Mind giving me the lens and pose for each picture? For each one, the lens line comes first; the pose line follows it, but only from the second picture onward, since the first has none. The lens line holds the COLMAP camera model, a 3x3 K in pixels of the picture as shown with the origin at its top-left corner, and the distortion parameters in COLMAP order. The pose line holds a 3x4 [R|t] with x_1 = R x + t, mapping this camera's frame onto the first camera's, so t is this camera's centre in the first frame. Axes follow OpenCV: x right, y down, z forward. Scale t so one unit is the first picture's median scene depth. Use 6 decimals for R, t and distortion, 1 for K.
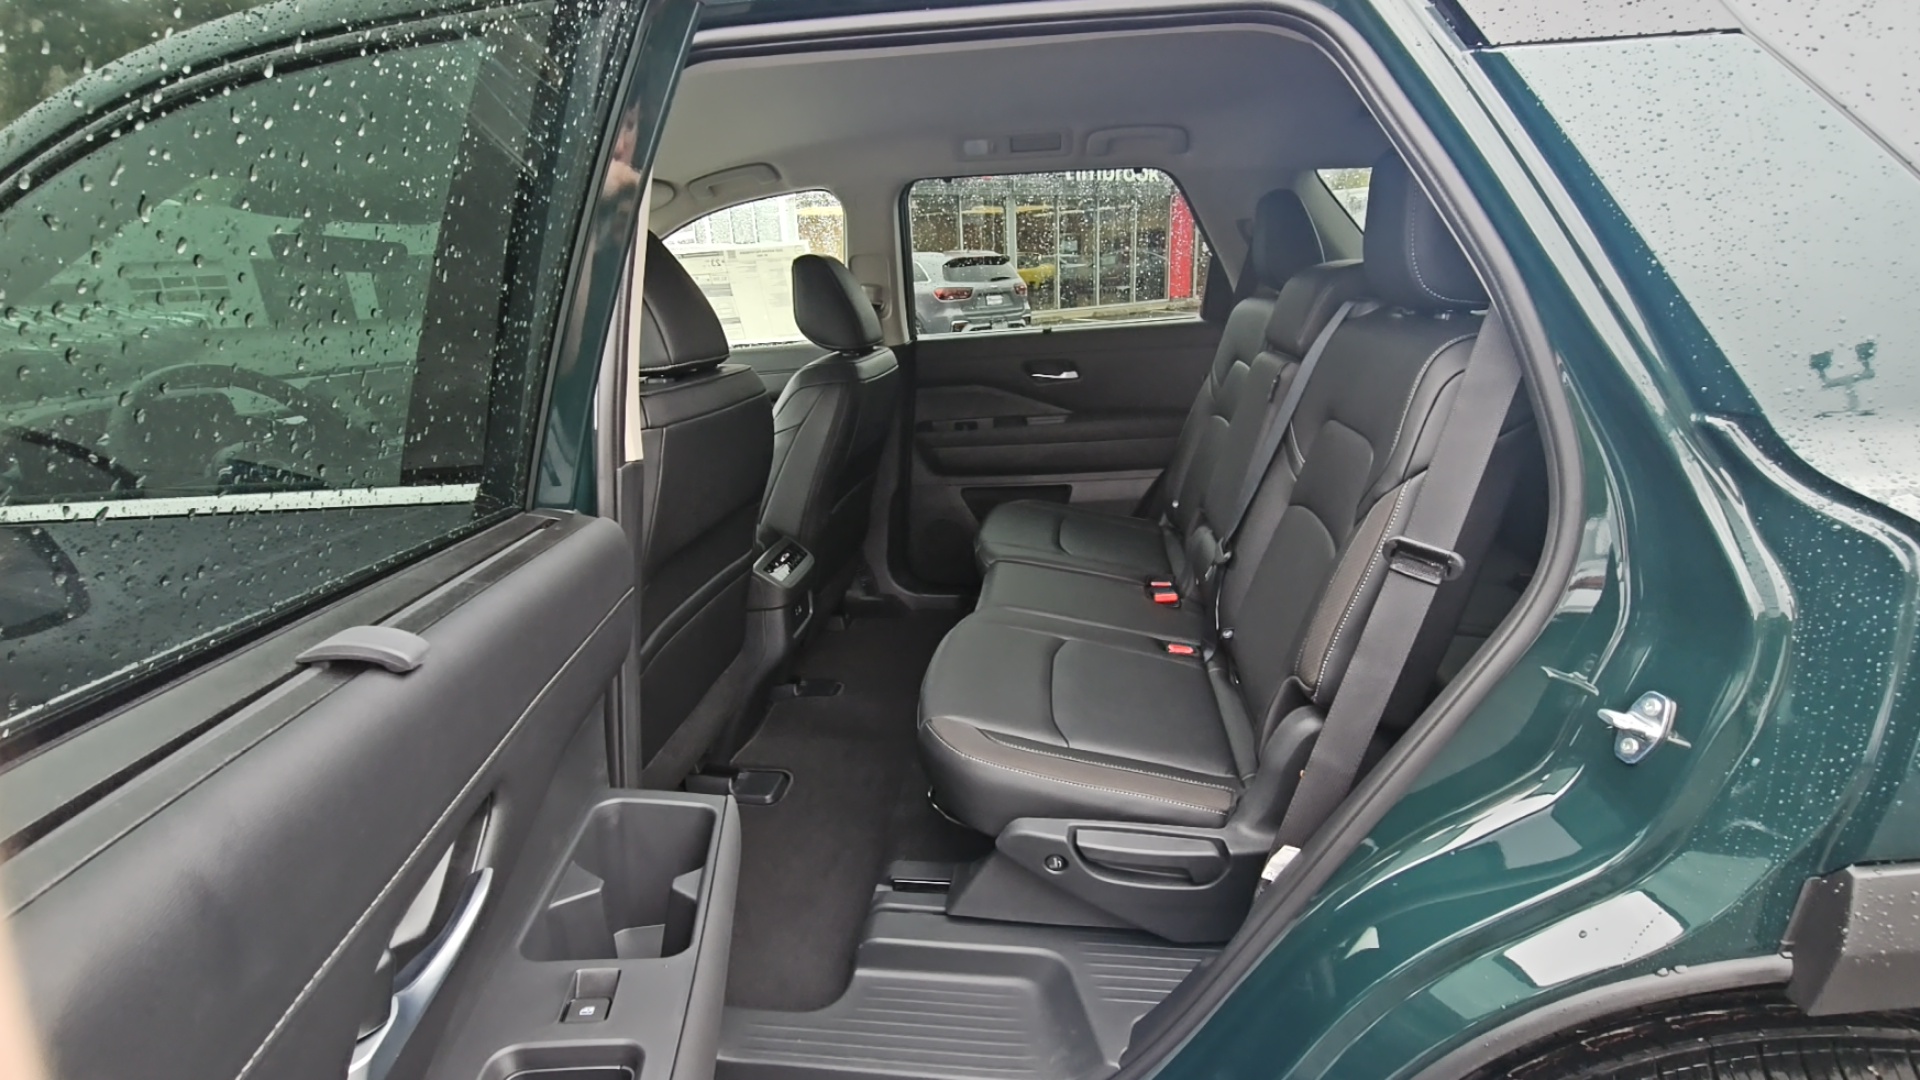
lens RADIAL K [[861.4, 0, 957.8], [0, 861.4, 539.2], [0, 0, 1]] dist [0.011968, -0.008979]
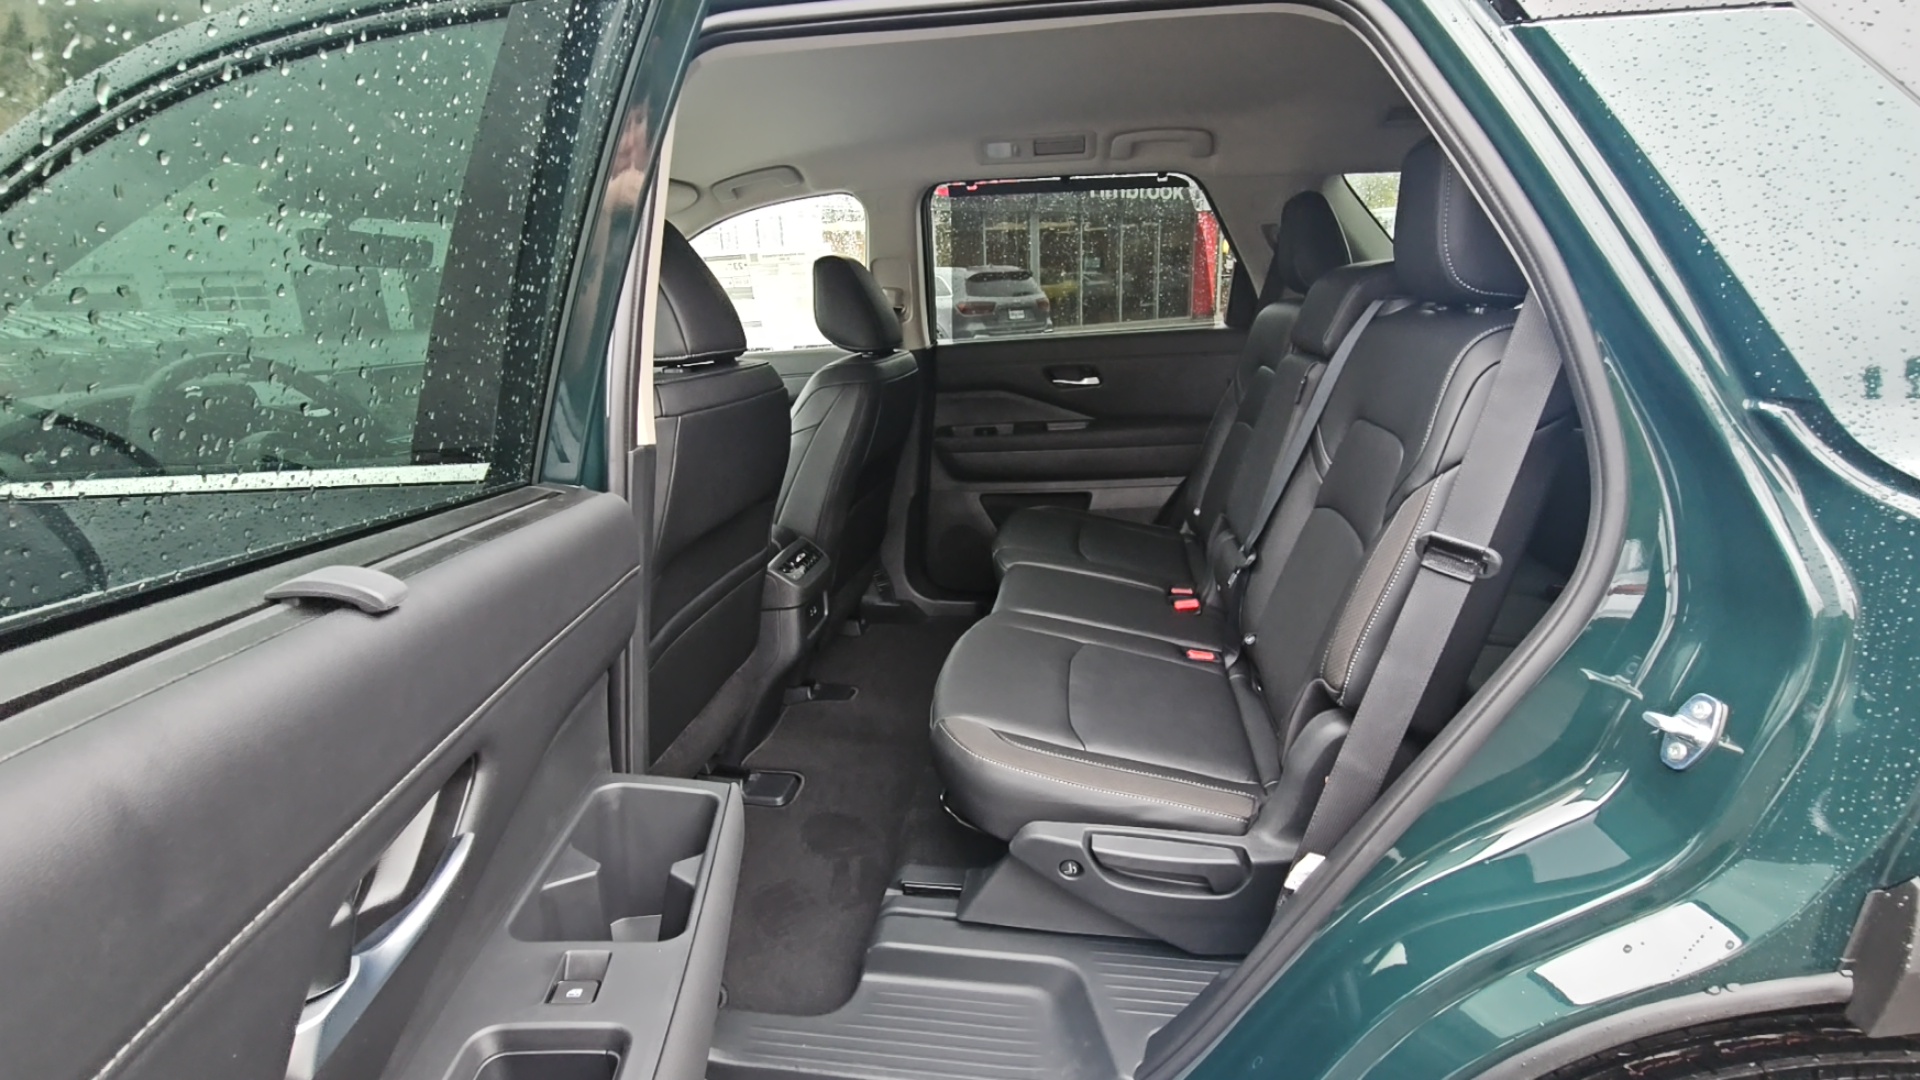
lens RADIAL K [[861.4, 0, 958.6], [0, 861.4, 539.0], [0, 0, 1]] dist [0.011968, -0.008979]
pose [[0.999662, 0.014291, -0.021725, 0.003850], [-0.014676, 0.999736, -0.017699, 0.023988], [0.021466, 0.018012, 0.999607, 0.020176]]
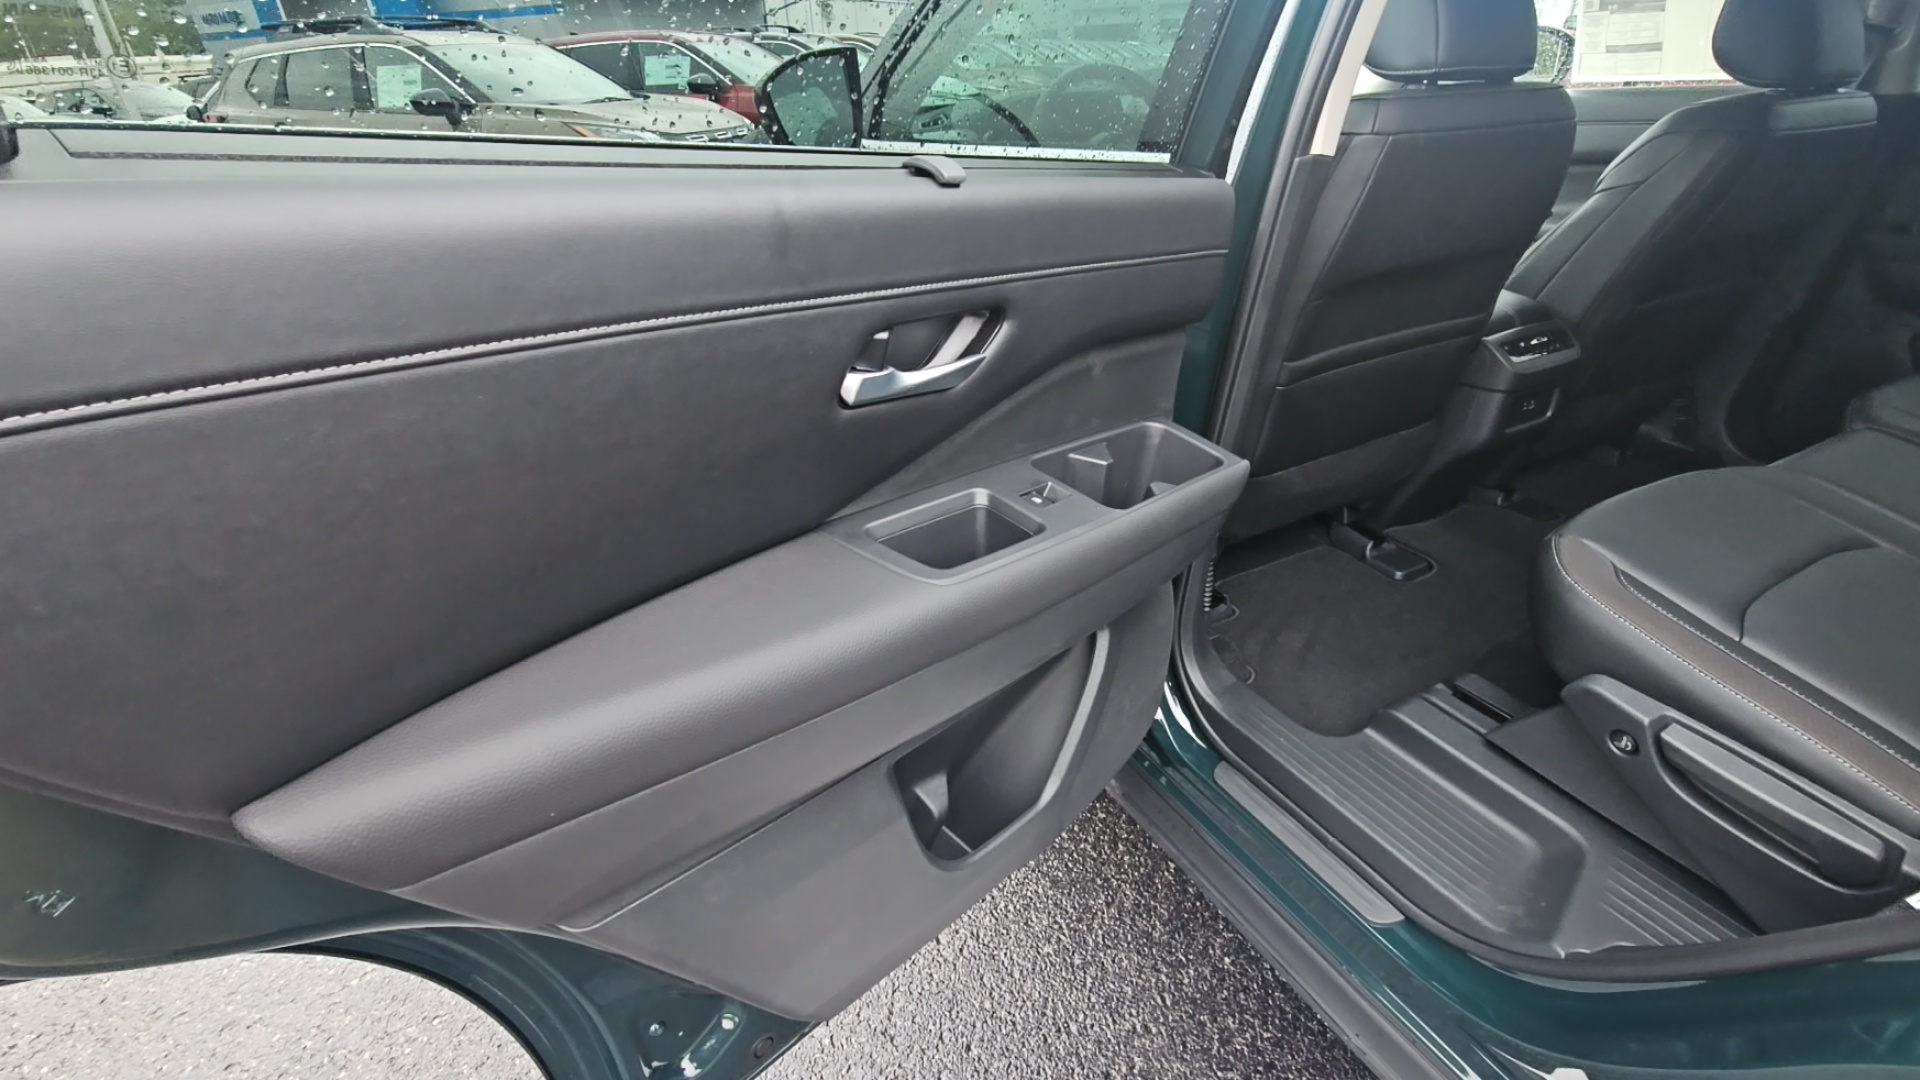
lens RADIAL K [[861.4, 0, 958.7], [0, 861.4, 548.5], [0, 0, 1]] dist [0.011968, -0.008979]
pose [[0.577358, 0.417719, -0.701547, 0.253114], [-0.228667, 0.907562, 0.352197, 0.060709], [0.783817, -0.042923, 0.619507, -0.006603]]
